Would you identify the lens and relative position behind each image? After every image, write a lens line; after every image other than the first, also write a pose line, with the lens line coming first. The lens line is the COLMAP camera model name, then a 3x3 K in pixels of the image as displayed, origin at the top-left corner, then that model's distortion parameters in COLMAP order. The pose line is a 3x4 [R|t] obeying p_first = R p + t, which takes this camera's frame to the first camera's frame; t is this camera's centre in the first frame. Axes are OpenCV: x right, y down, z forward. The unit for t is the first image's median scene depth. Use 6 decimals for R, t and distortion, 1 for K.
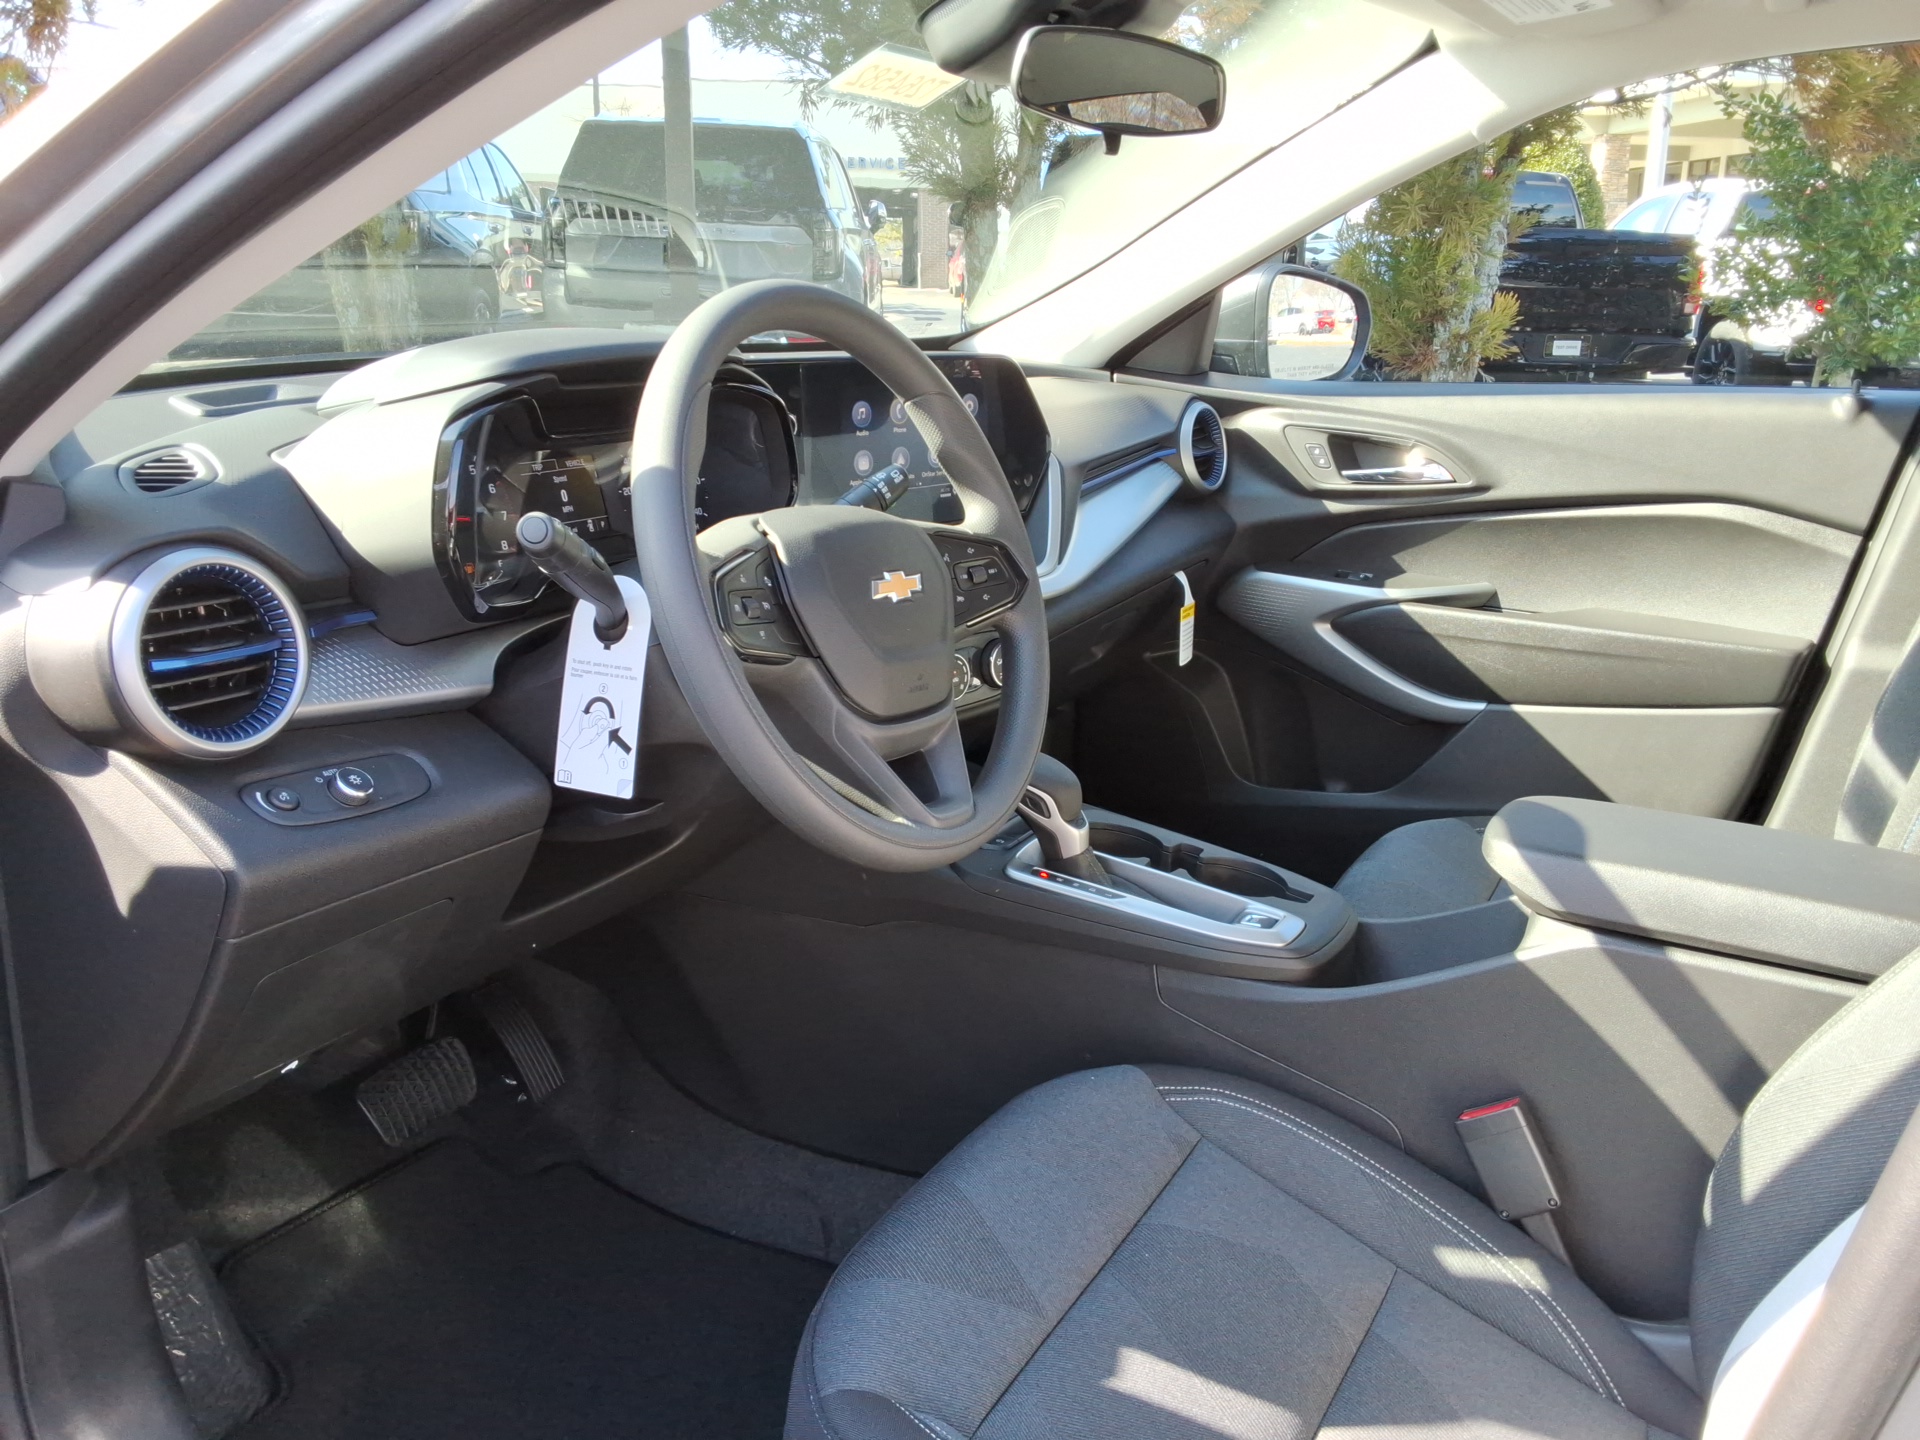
lens RADIAL K [[1522.6, 0, 960.0], [0, 1522.6, 716.4], [0, 0, 1]] dist [0.098968, -0.149975]
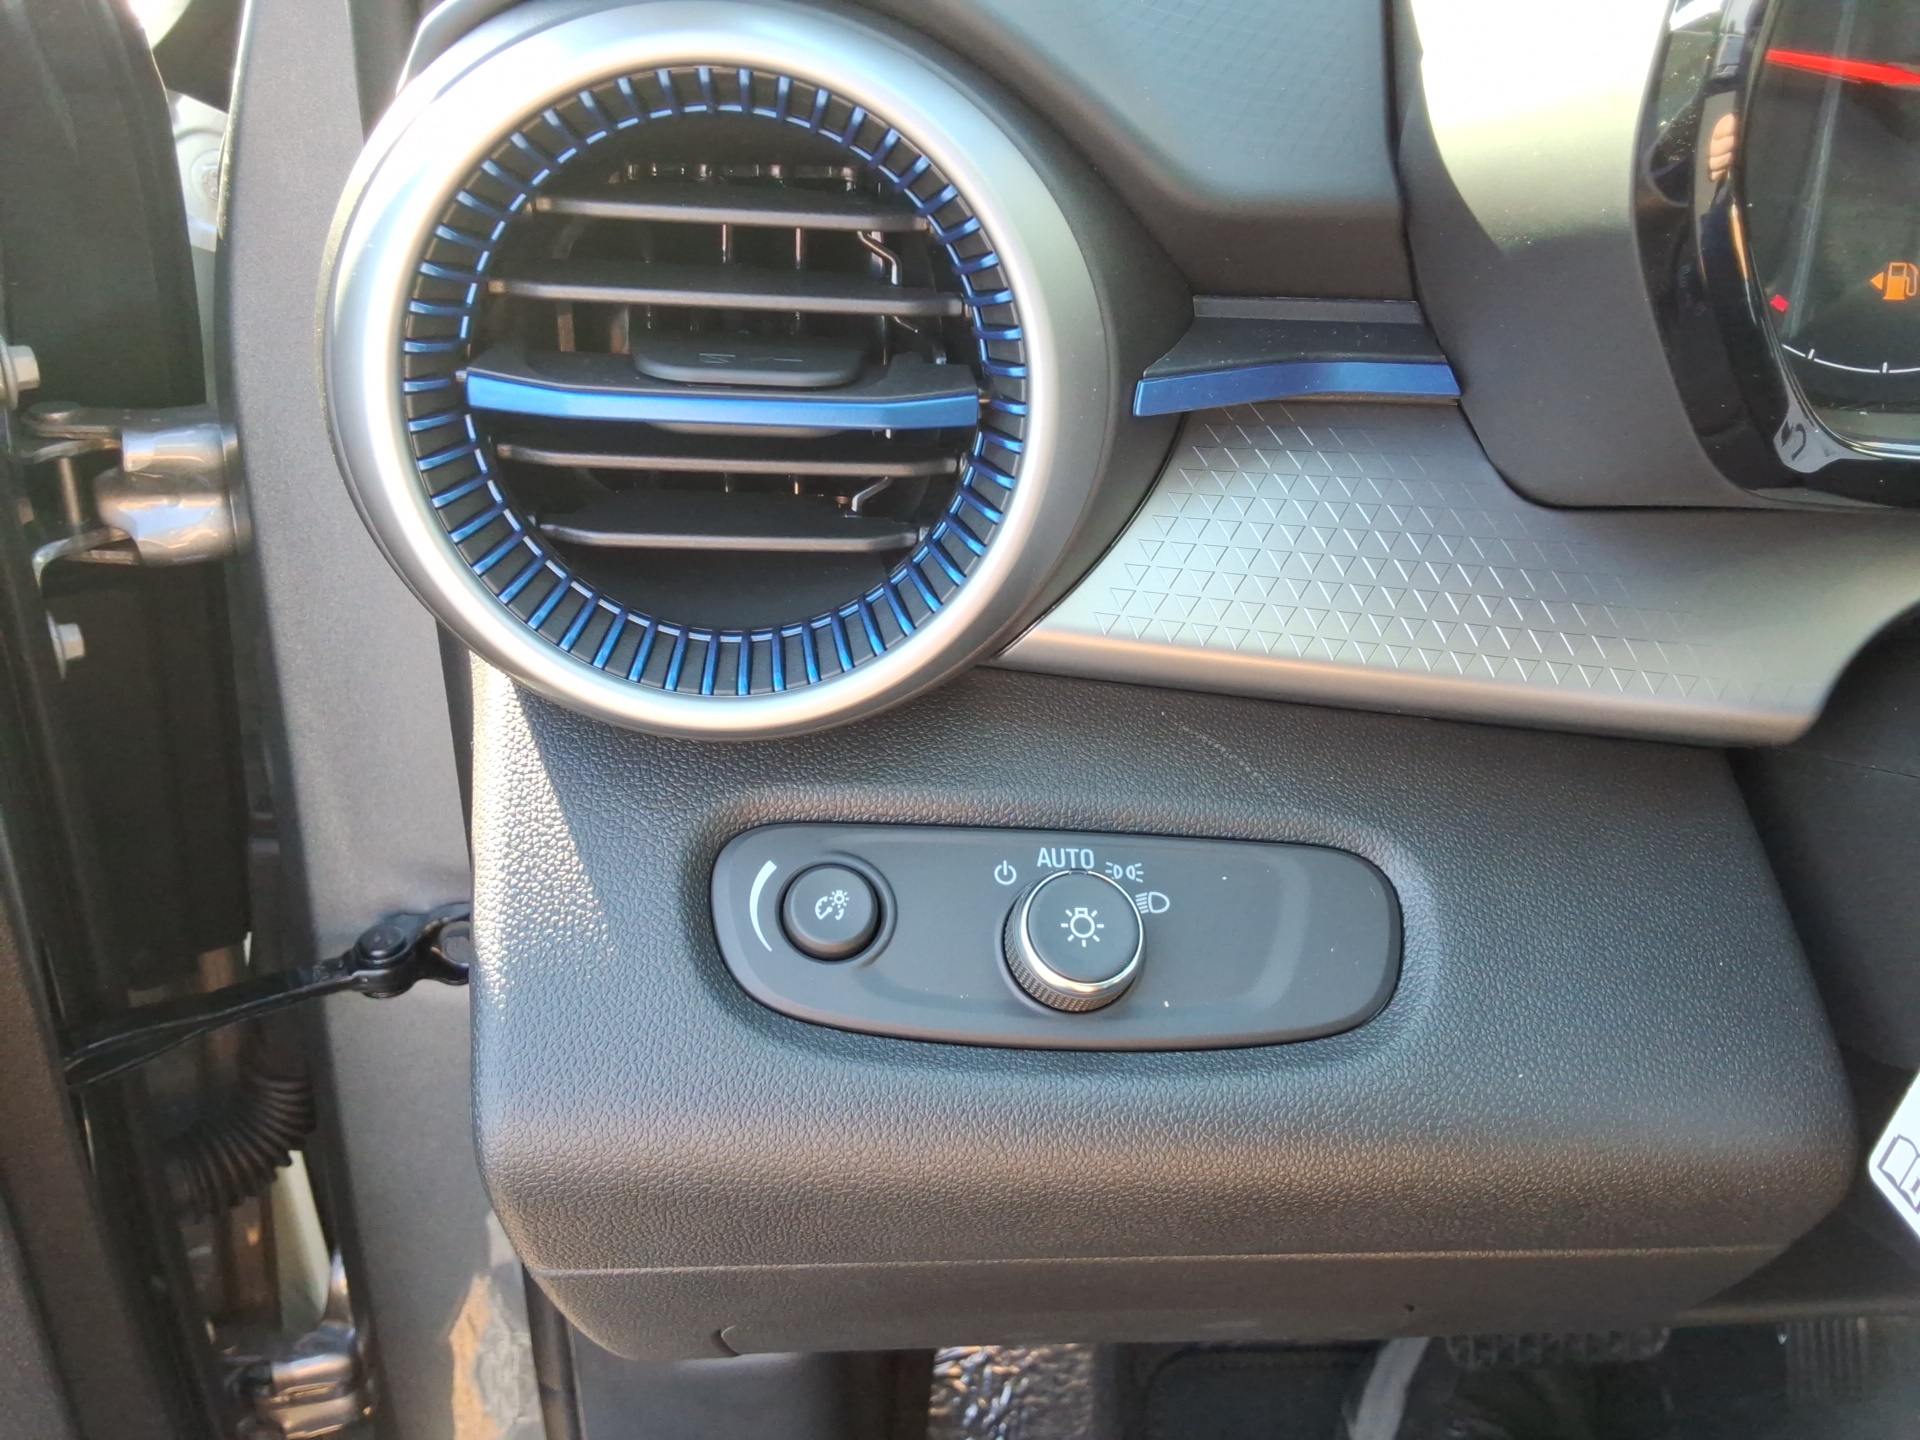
lens RADIAL K [[1522.6, 0, 958.8], [0, 1522.6, 710.1], [0, 0, 1]] dist [0.098968, -0.149975]
pose [[0.535643, 0.375778, -0.756226, -0.206754], [-0.237311, 0.926426, 0.292263, -0.077450], [0.810414, 0.022912, 0.585410, 0.829697]]
